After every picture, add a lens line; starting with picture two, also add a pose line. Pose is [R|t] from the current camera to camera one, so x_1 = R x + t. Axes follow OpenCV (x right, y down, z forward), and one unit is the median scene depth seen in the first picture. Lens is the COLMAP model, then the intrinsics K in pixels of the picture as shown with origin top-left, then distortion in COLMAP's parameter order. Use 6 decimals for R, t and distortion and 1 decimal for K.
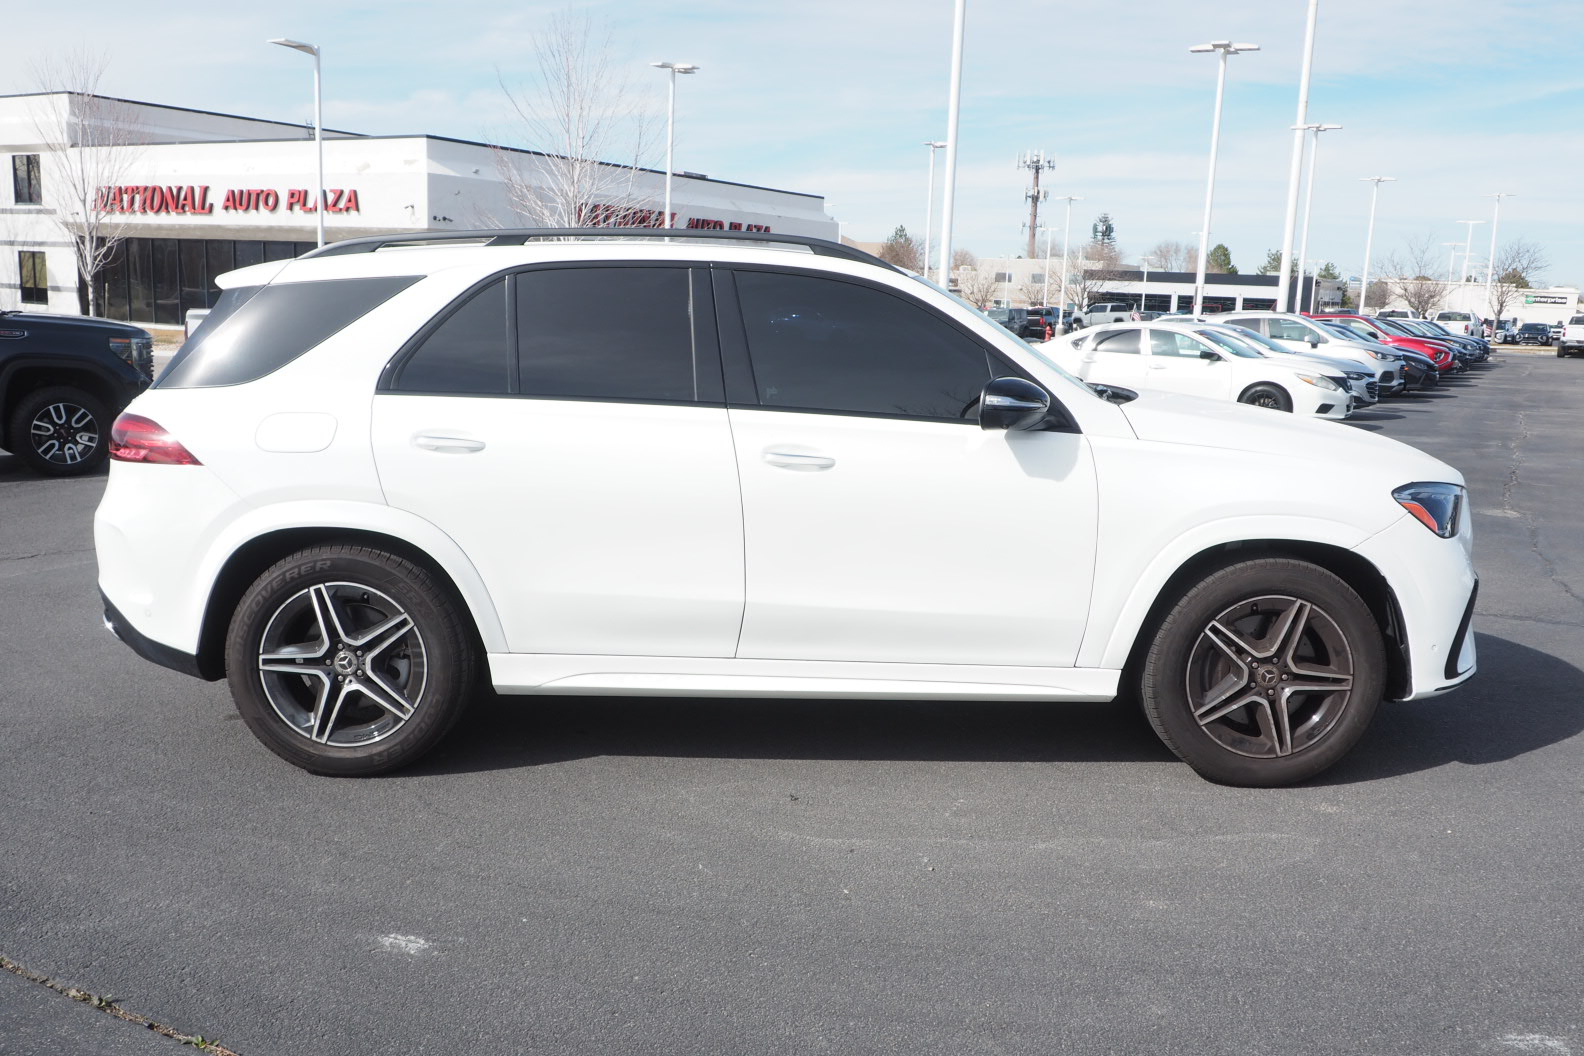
lens RADIAL K [[1324.4, 0, 788.1], [0, 1324.4, 528.2], [0, 0, 1]] dist [-0.016226, -0.002457]
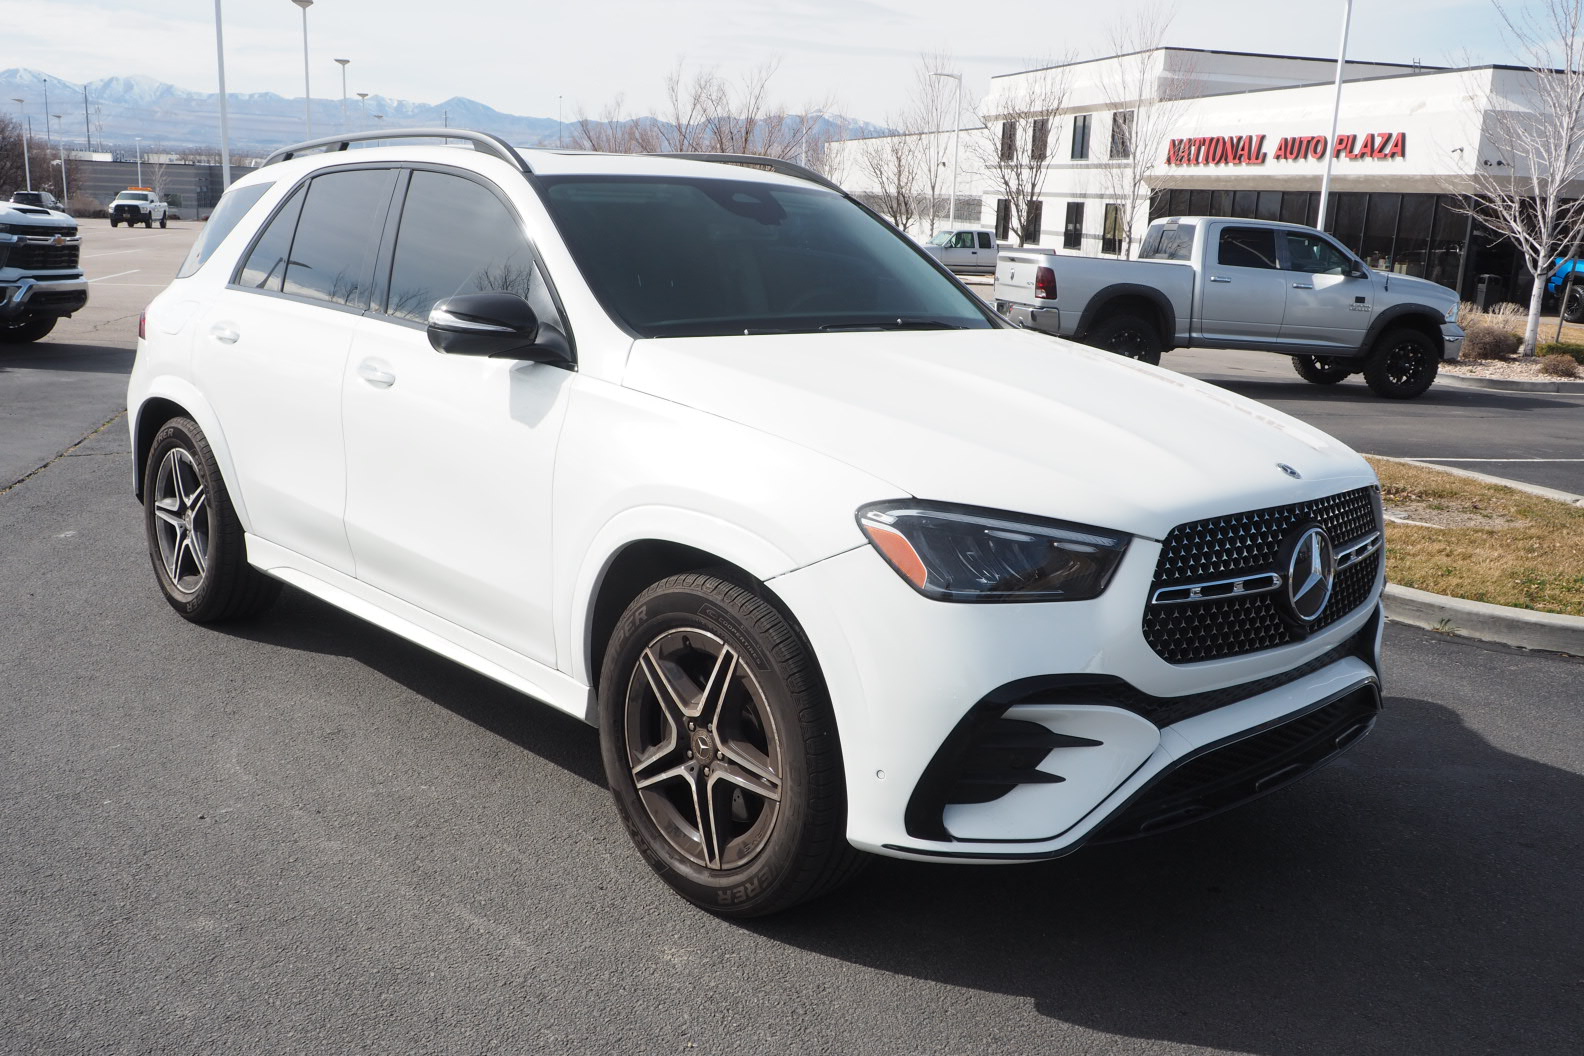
lens RADIAL K [[1401.3, 0, 798.2], [0, 1401.3, 528.5], [0, 0, 1]] dist [-0.007037, -0.007288]
pose [[0.686931, 0.158345, -0.709262, 0.100352], [-0.145878, 0.986153, 0.078877, -0.007200], [0.711930, 0.049283, 0.700519, 0.058430]]
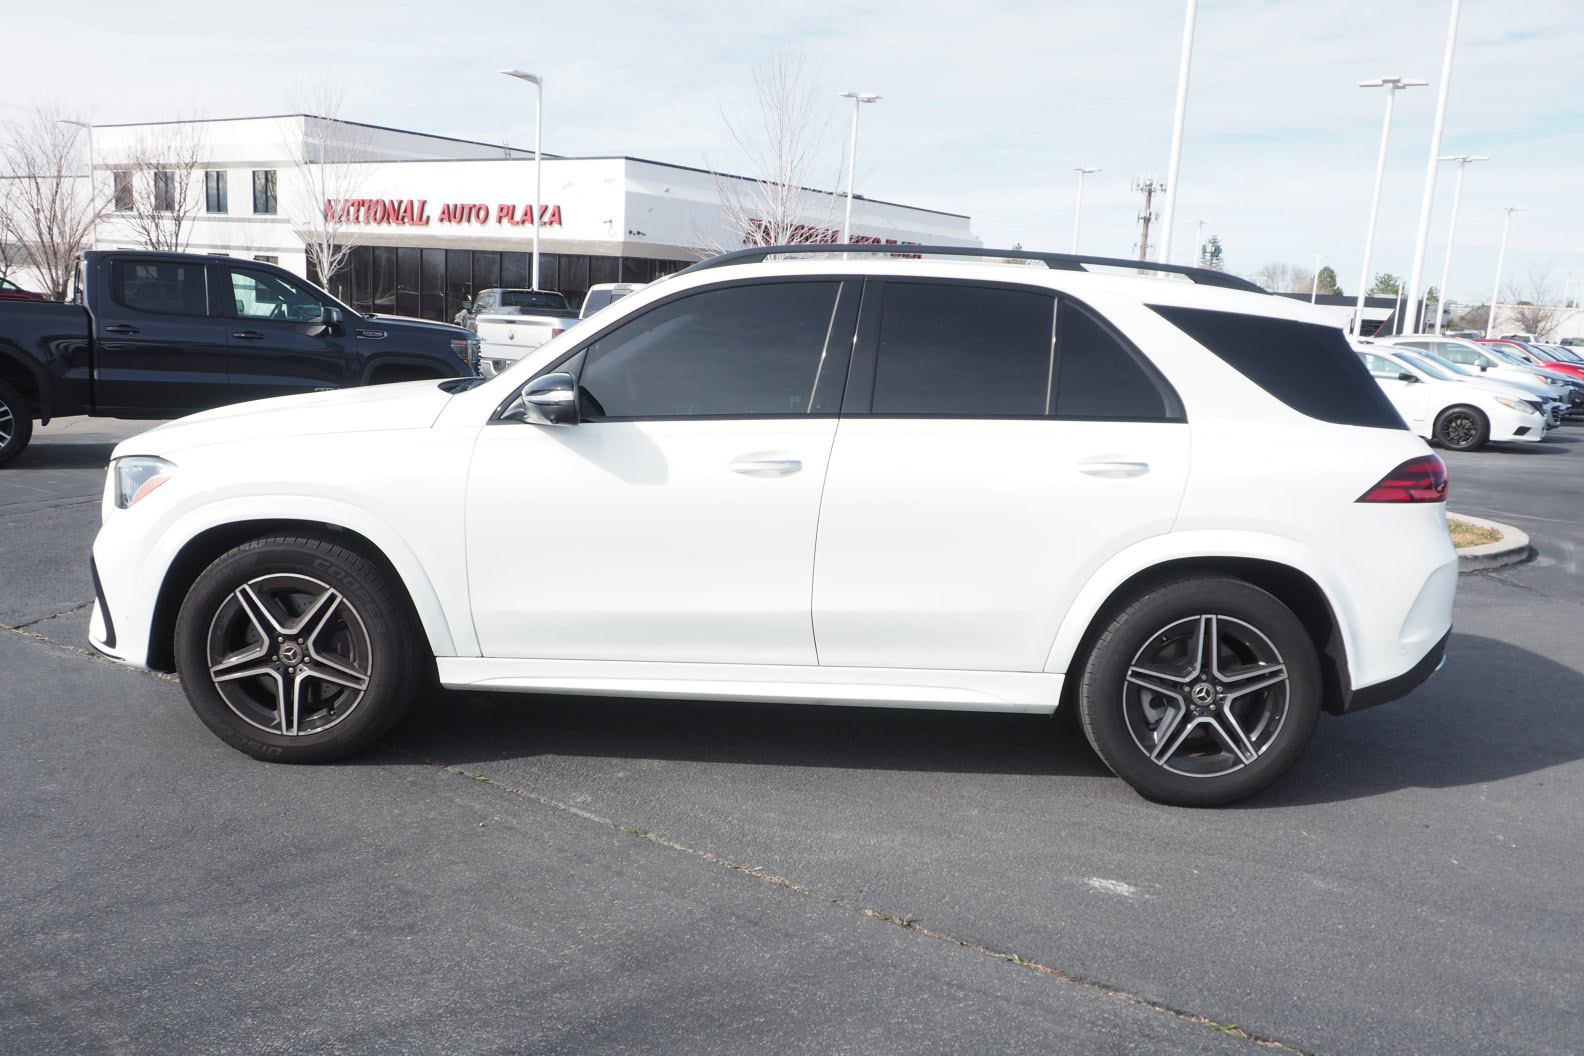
lens RADIAL K [[1231.6, 0, 784.9], [0, 1231.6, 526.3], [0, 0, 1]] dist [-0.023932, 0.002816]
pose [[0.995633, 0.034853, -0.086605, -0.039993], [-0.034540, 0.999390, 0.005115, 0.000190], [0.086730, -0.002101, 0.996230, -0.007977]]
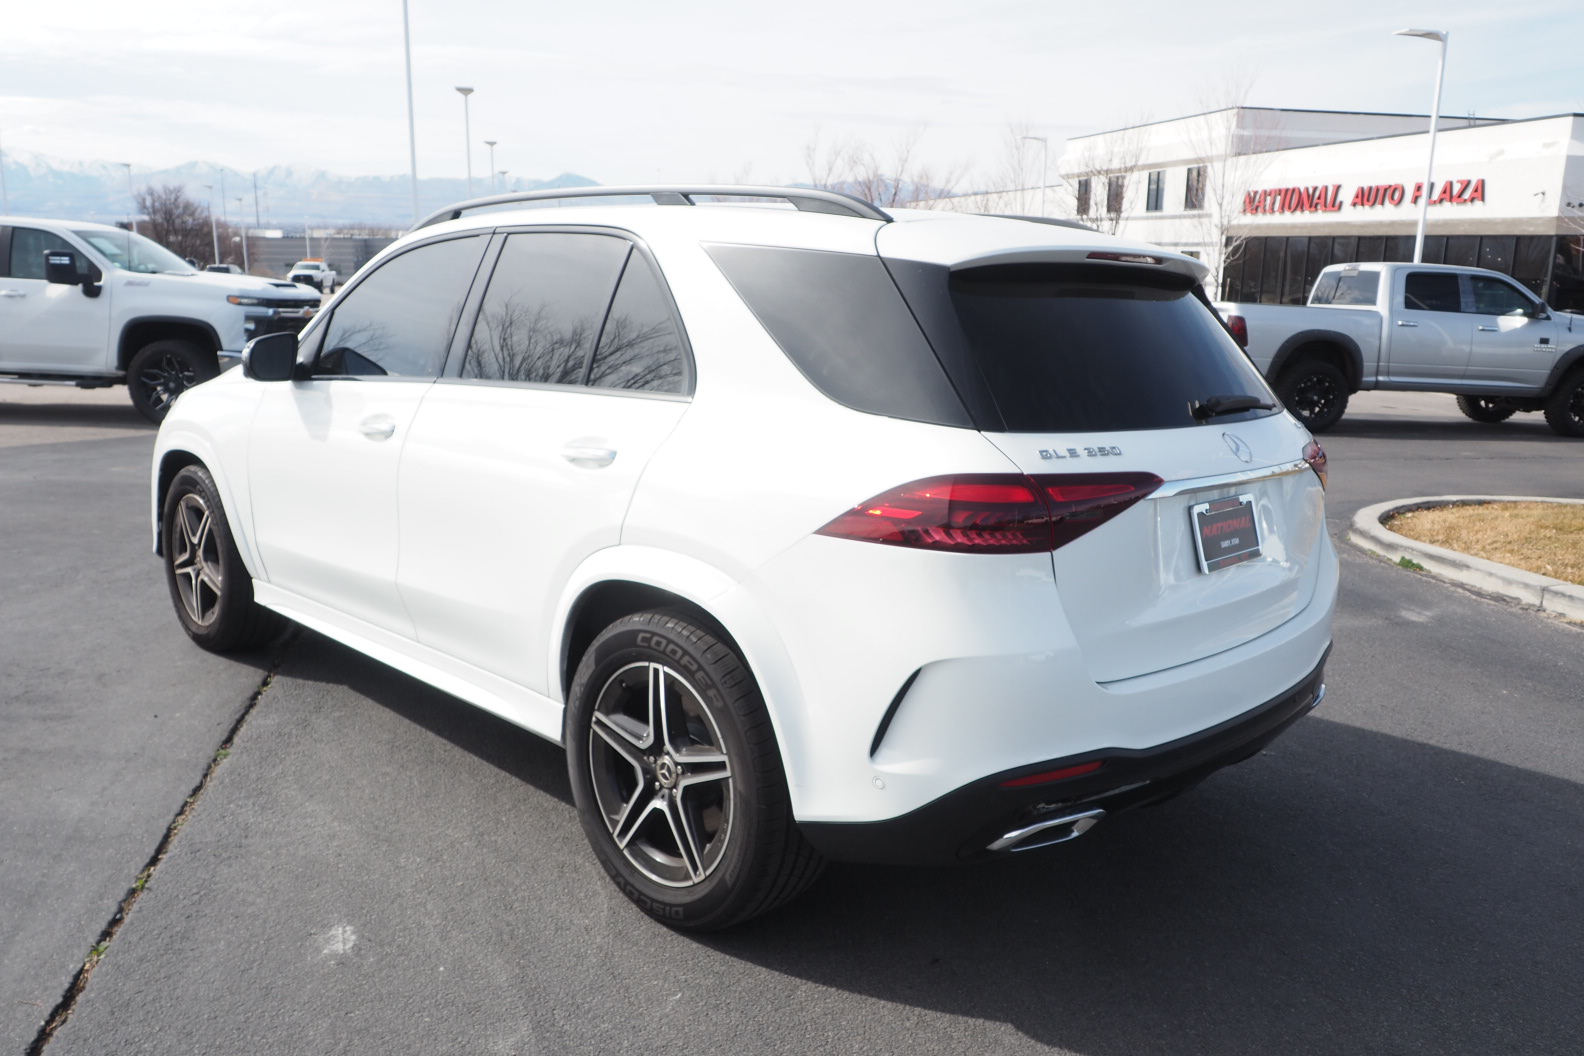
lens RADIAL K [[1231.6, 0, 792.1], [0, 1231.6, 535.3], [0, 0, 1]] dist [-0.023932, 0.002816]
pose [[0.645717, 0.145332, -0.749619, 0.047095], [-0.128642, 0.988393, 0.080813, -0.008072], [0.752663, 0.044250, 0.656918, 0.053262]]
